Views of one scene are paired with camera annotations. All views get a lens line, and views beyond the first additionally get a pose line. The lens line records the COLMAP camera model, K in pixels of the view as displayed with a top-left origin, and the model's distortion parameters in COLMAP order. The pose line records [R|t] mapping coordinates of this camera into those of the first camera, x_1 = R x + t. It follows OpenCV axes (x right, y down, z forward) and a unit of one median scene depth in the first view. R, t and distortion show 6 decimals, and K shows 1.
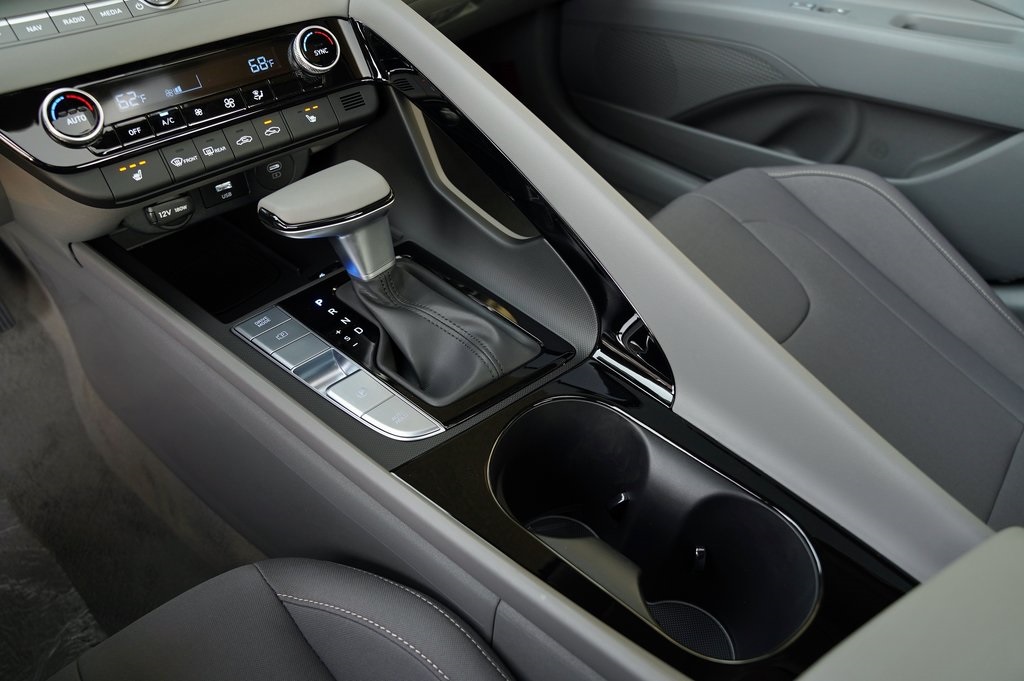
lens RADIAL K [[707.6, 0, 512.0], [0, 707.6, 340.5], [0, 0, 1]] dist [-0.125503, 0.086914]
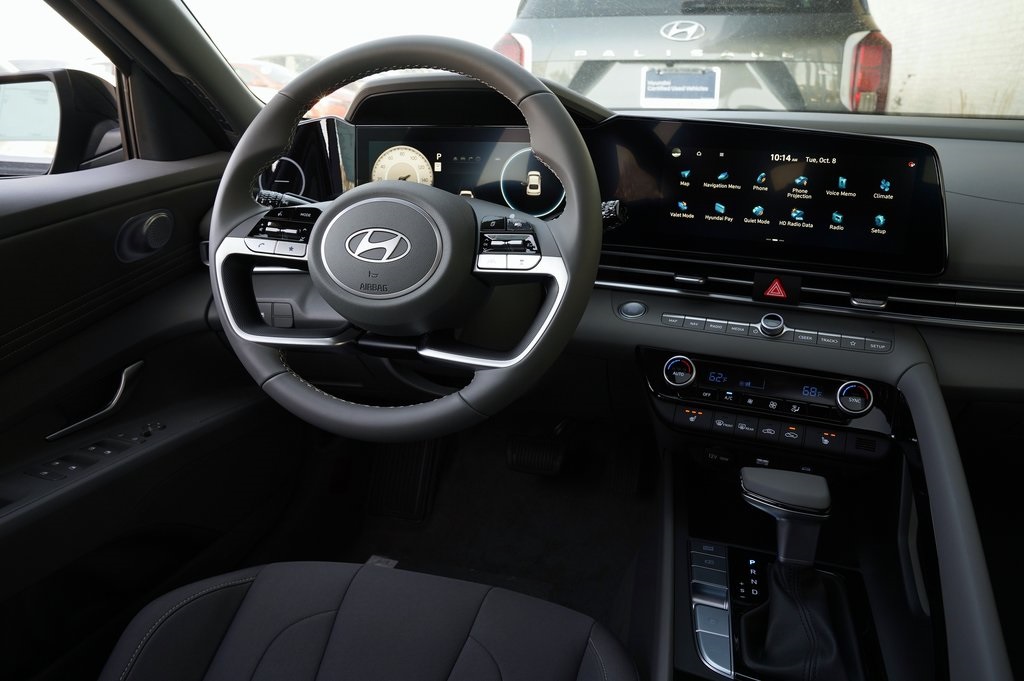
lens RADIAL K [[713.5, 0, 512.0], [0, 713.5, 340.5], [0, 0, 1]] dist [-0.139192, 0.108176]
pose [[0.447111, 0.265299, -0.854230, 0.536686], [-0.615774, 0.783970, -0.078823, -0.001907], [0.648779, 0.561255, 0.513886, -0.169906]]
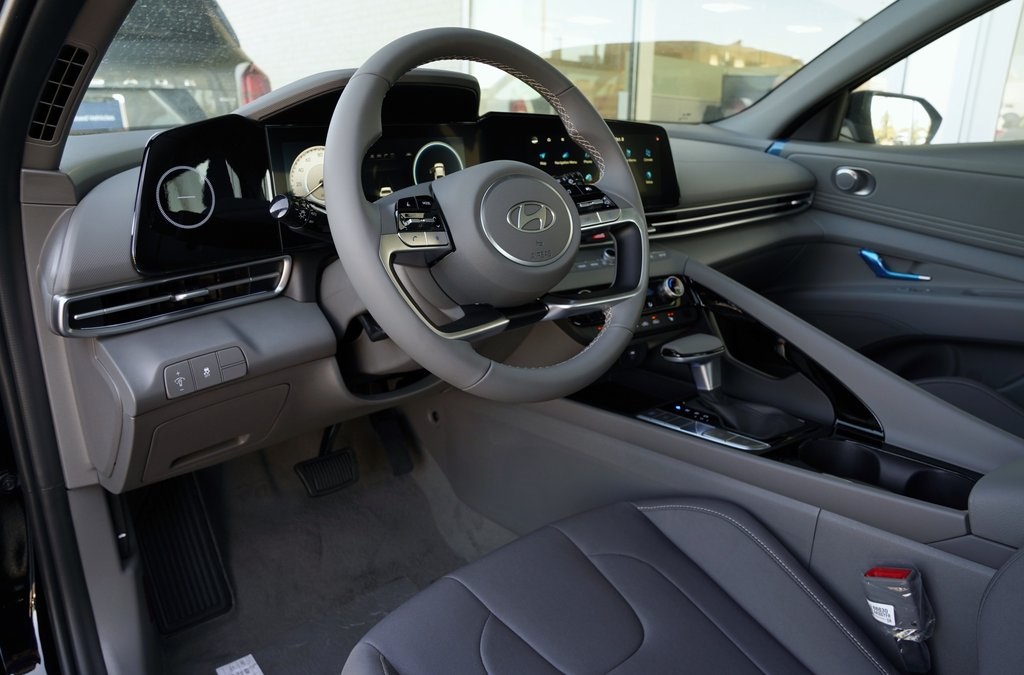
lens RADIAL K [[713.5, 0, 512.0], [0, 713.5, 337.5], [0, 0, 1]] dist [-0.133823, 0.103778]
pose [[0.992904, -0.006368, -0.118750, -0.521211], [-0.050206, 0.882764, -0.467126, 0.729551], [0.107803, 0.469773, 0.876180, -0.840957]]
